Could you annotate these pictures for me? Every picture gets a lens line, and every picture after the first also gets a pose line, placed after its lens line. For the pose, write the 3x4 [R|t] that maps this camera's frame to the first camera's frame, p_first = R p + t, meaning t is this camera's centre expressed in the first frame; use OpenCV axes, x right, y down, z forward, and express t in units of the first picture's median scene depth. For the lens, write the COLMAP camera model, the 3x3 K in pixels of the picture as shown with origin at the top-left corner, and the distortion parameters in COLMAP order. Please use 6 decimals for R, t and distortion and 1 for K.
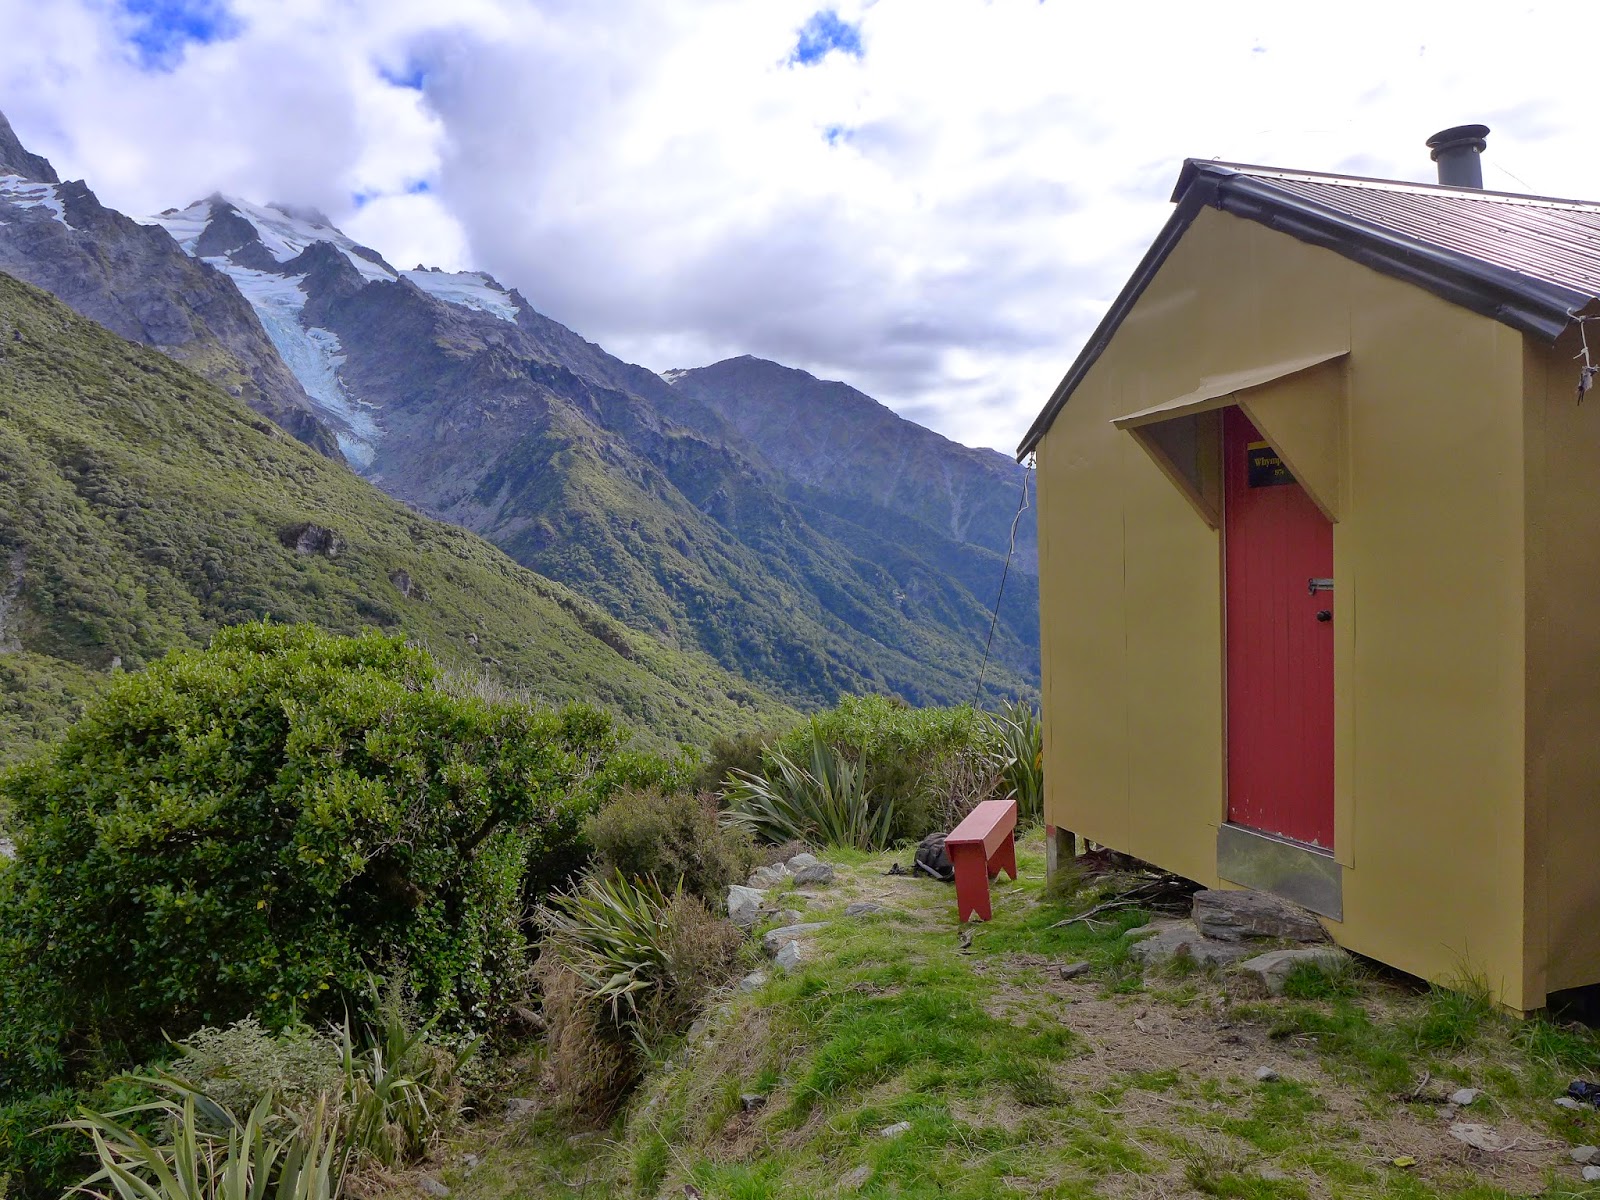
lens RADIAL K [[1147.2, 0, 800.0], [0, 1147.2, 600.0], [0, 0, 1]] dist [-0.042604, 0.013125]
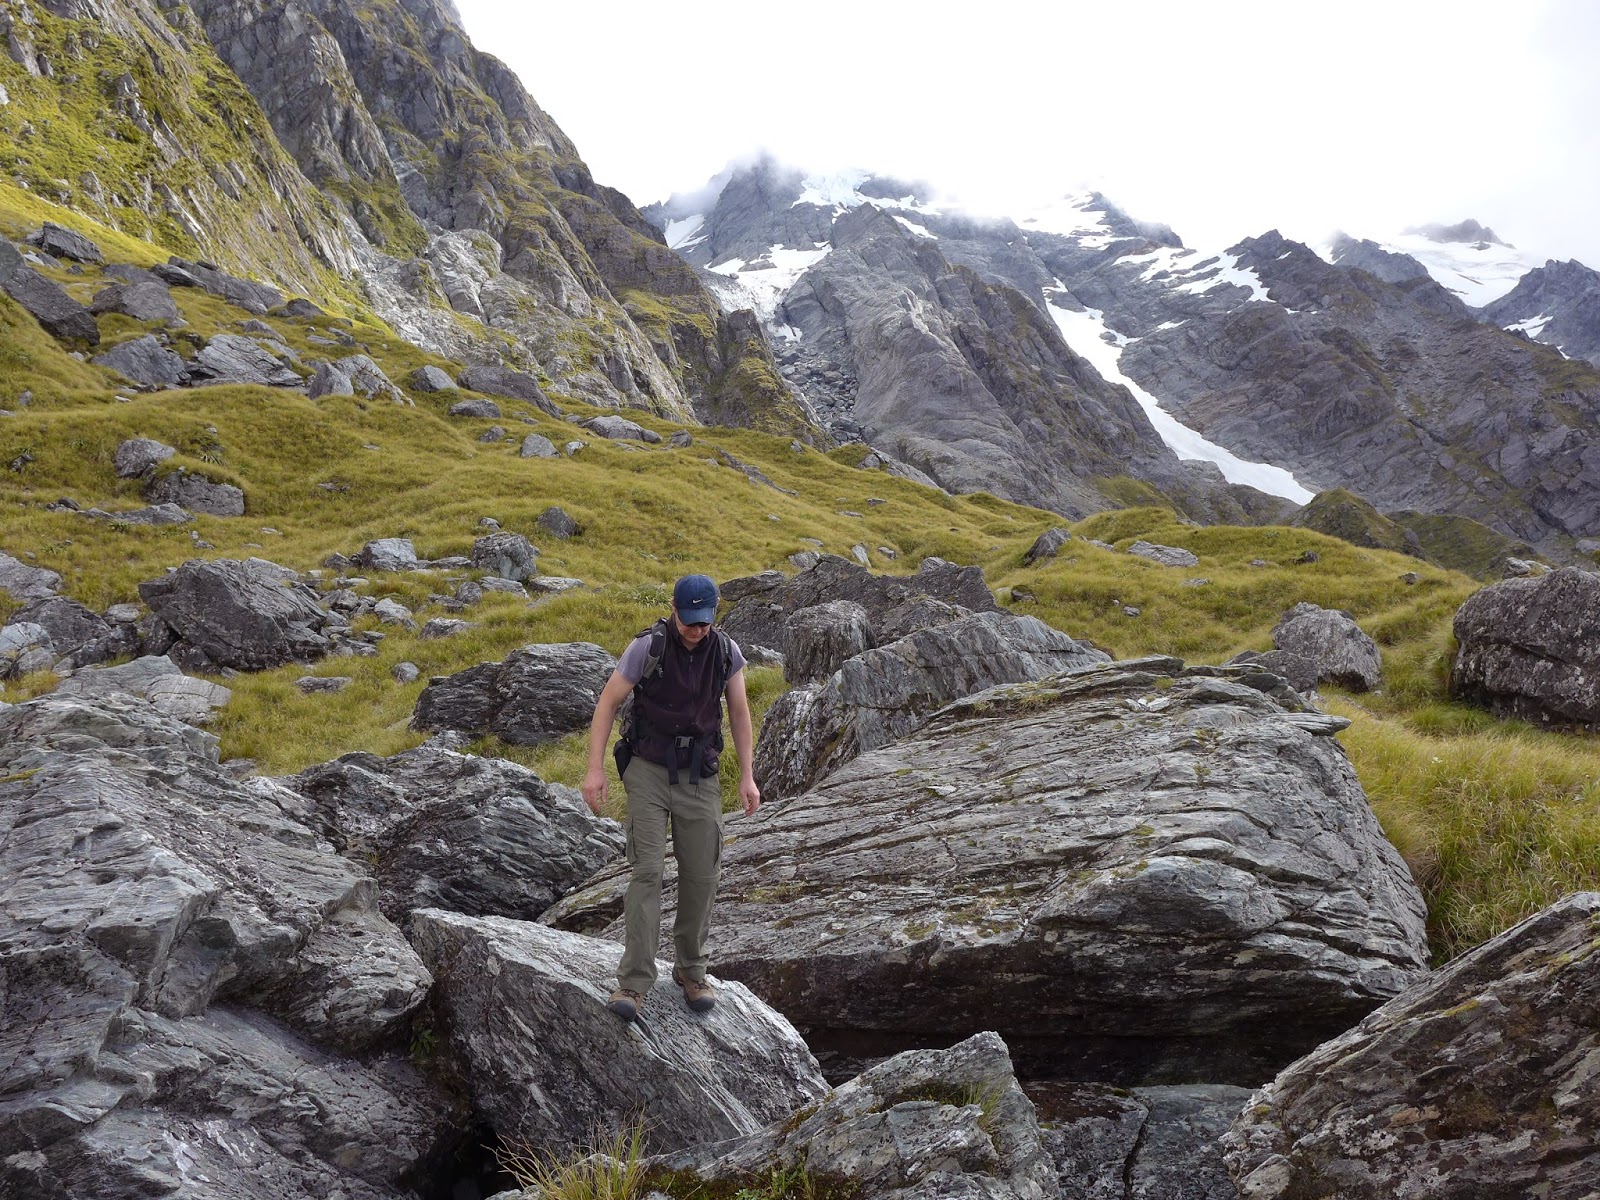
lens RADIAL K [[1166.7, 0, 800.0], [0, 1166.7, 600.0], [0, 0, 1]] dist [-0.060950, 0.022246]
pose [[0.699555, -0.028594, -0.714006, -0.429484], [0.001070, 0.999240, -0.038968, -0.170284], [0.714577, 0.026497, 0.699054, 0.442321]]
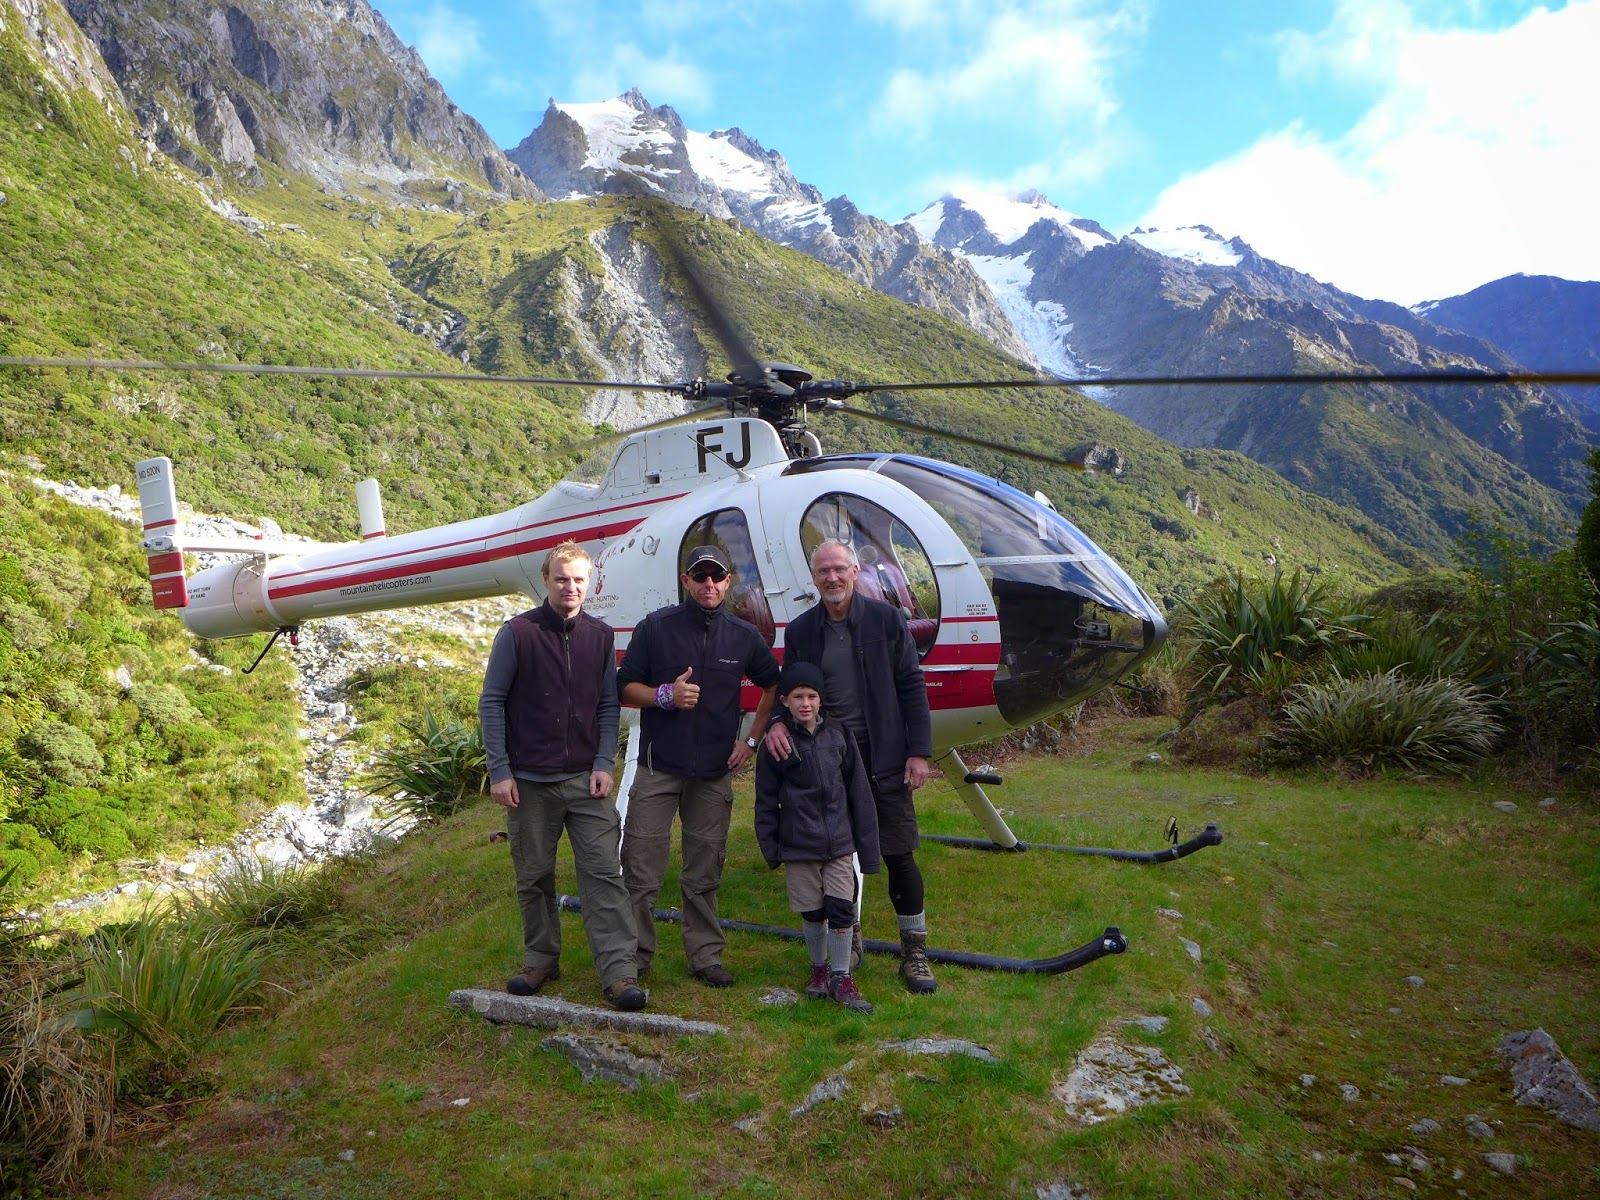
lens RADIAL K [[1166.7, 0, 800.0], [0, 1166.7, 600.0], [0, 0, 1]] dist [-0.060950, 0.022246]
pose [[0.824951, -0.002625, -0.565199, -0.023586], [0.014458, 0.999760, 0.016460, 0.013893], [0.565020, -0.021751, 0.824791, 0.011594]]
